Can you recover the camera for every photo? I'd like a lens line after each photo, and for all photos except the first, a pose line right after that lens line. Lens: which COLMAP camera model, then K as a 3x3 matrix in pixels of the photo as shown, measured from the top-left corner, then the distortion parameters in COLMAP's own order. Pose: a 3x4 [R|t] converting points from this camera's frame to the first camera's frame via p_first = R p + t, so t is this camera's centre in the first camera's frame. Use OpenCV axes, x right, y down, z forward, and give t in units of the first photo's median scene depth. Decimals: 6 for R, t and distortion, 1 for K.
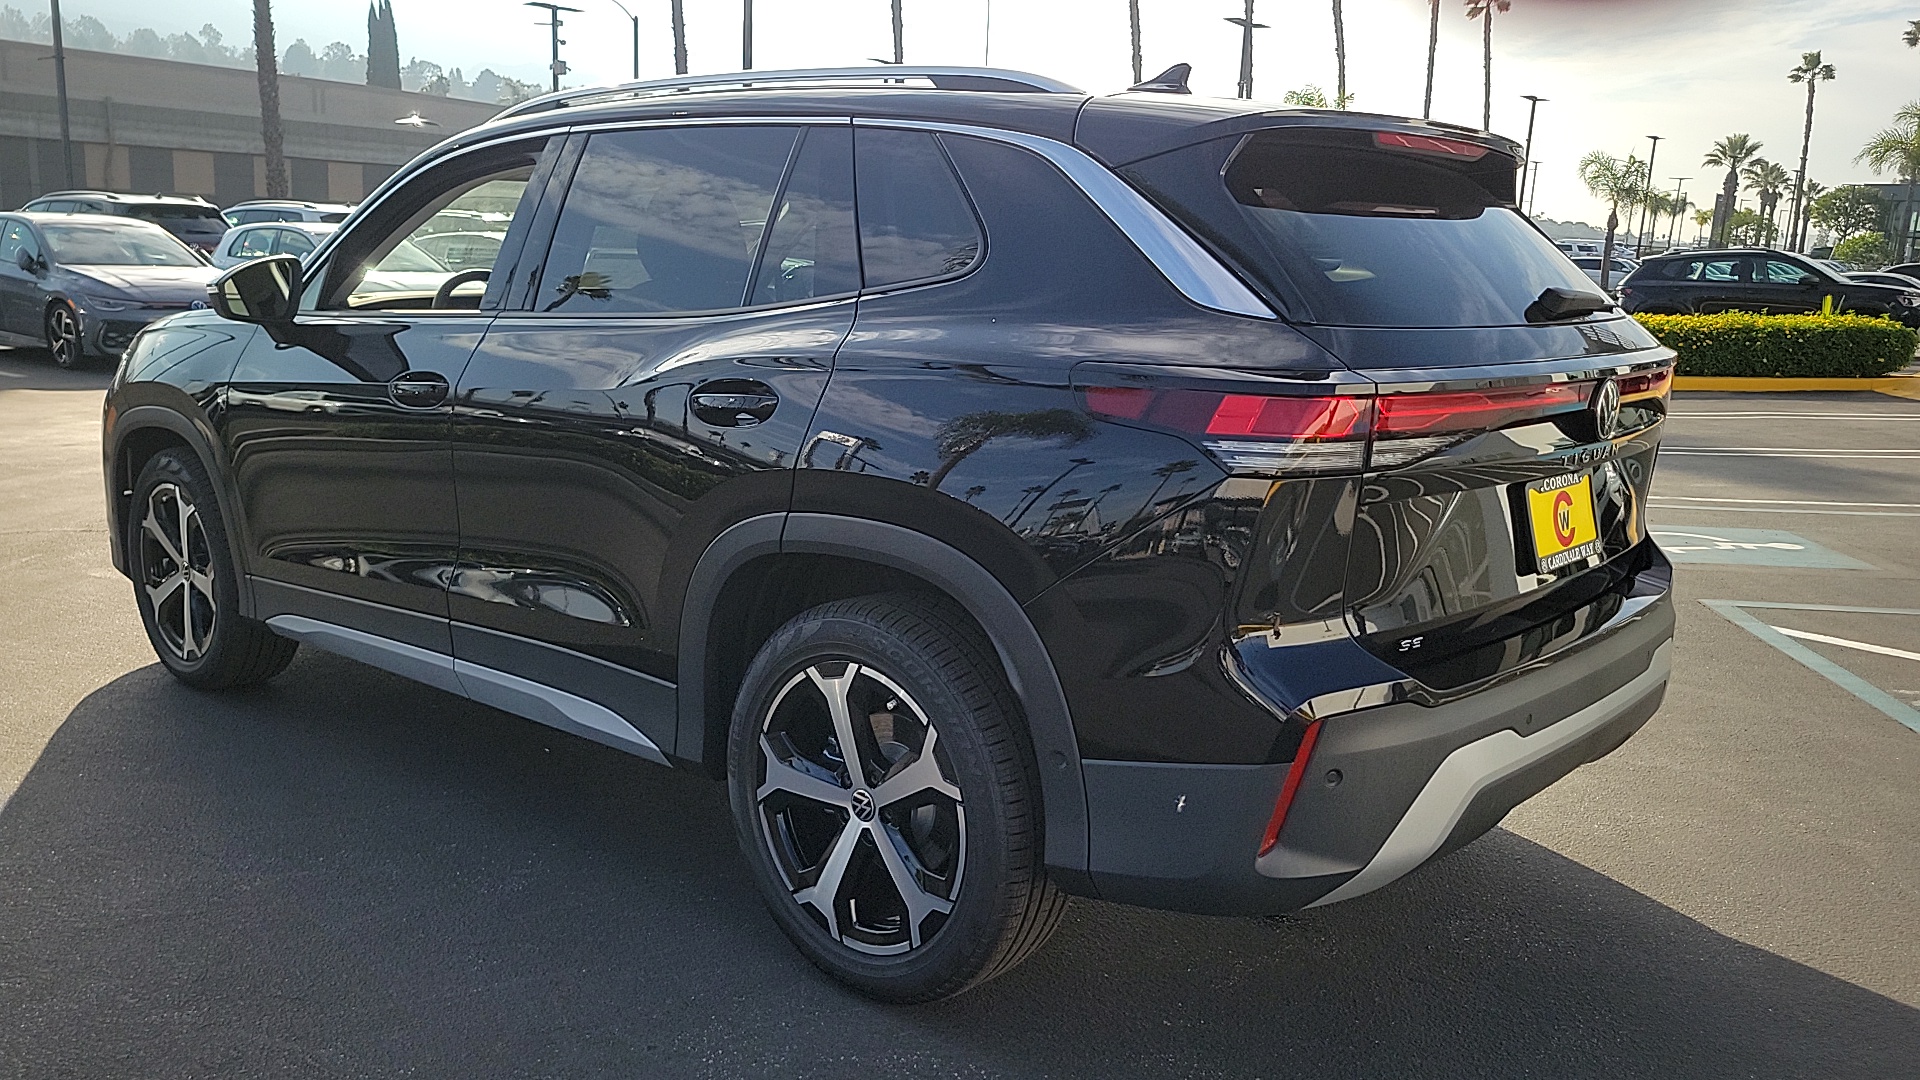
lens RADIAL K [[1505.4, 0, 960.0], [0, 1505.4, 540.0], [0, 0, 1]] dist [0.038429, -0.018985]
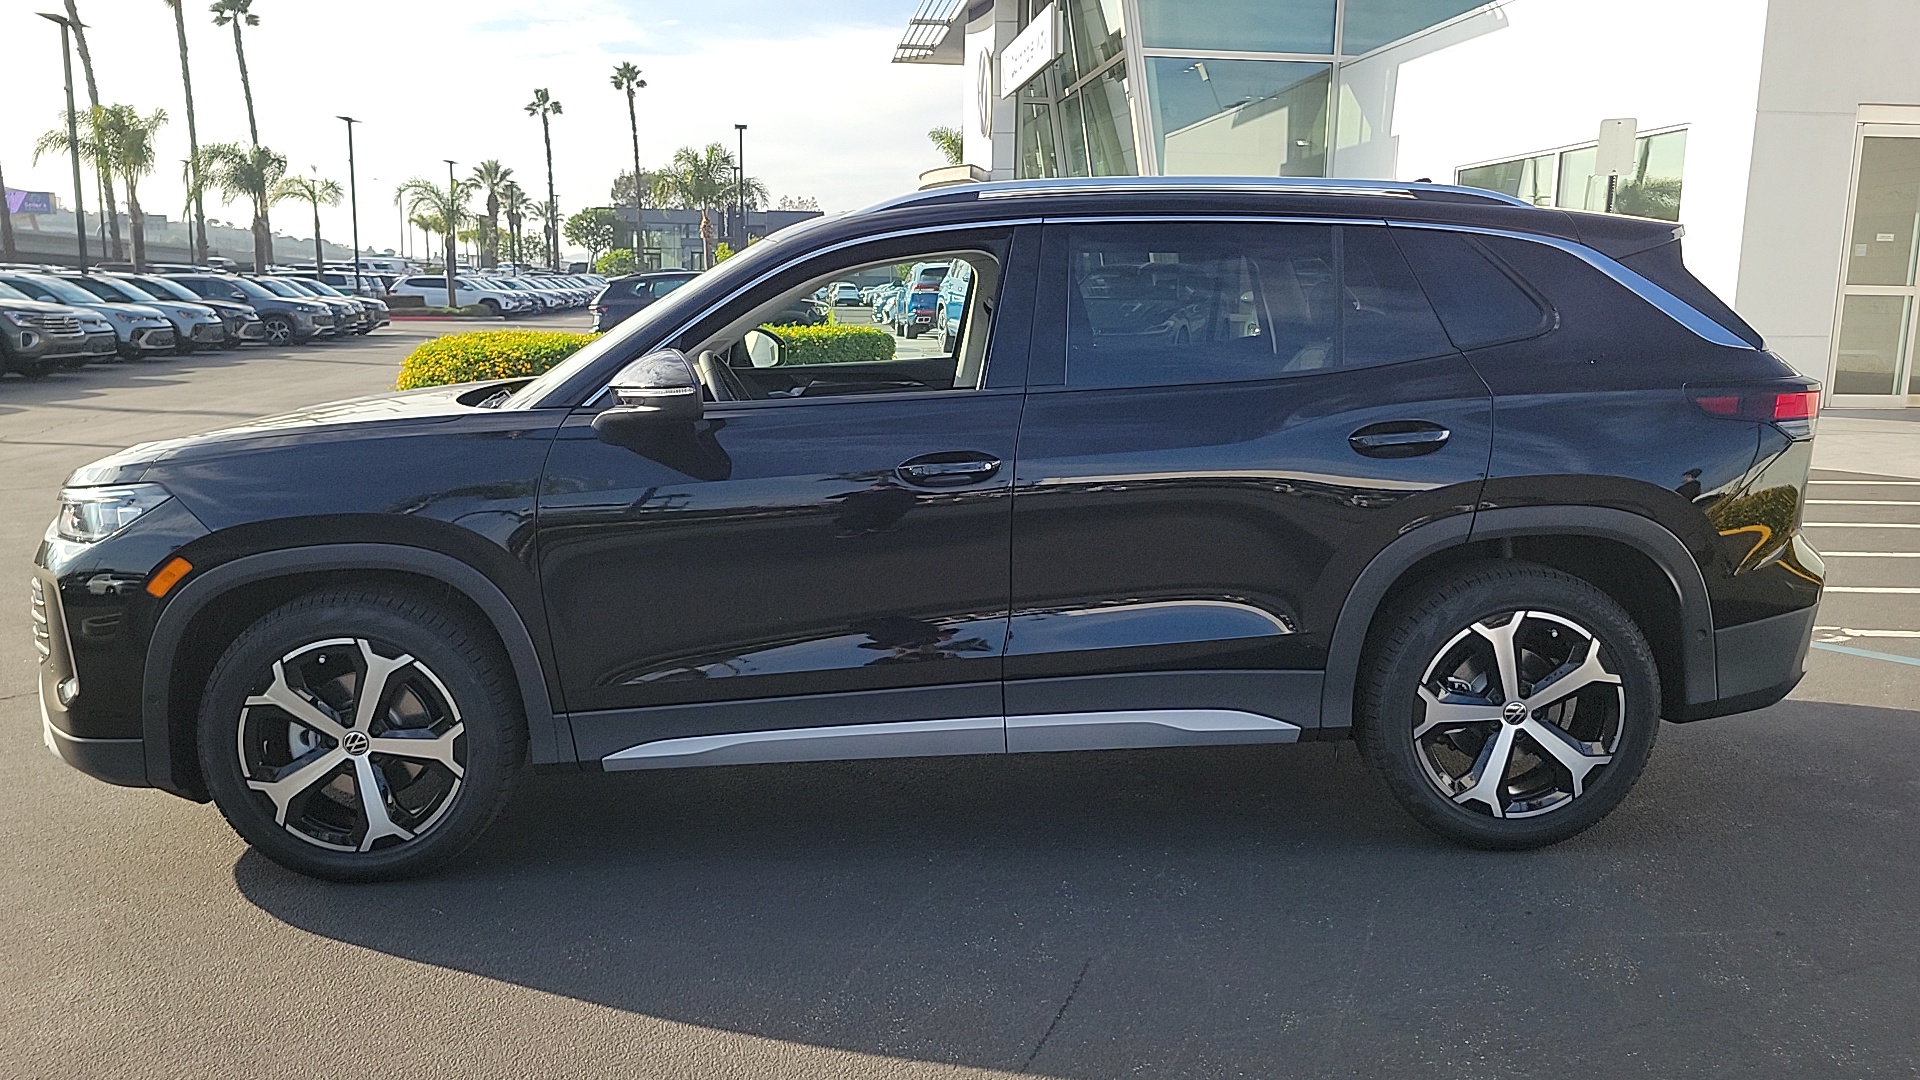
lens RADIAL K [[1486.6, 0, 967.0], [0, 1486.6, 537.7], [0, 0, 1]] dist [0.064066, -0.006949]
pose [[0.720108, -0.145428, 0.678450, -1.332387], [0.153023, 0.987000, 0.049148, -0.128979], [-0.676778, 0.068427, 0.733000, 0.309664]]
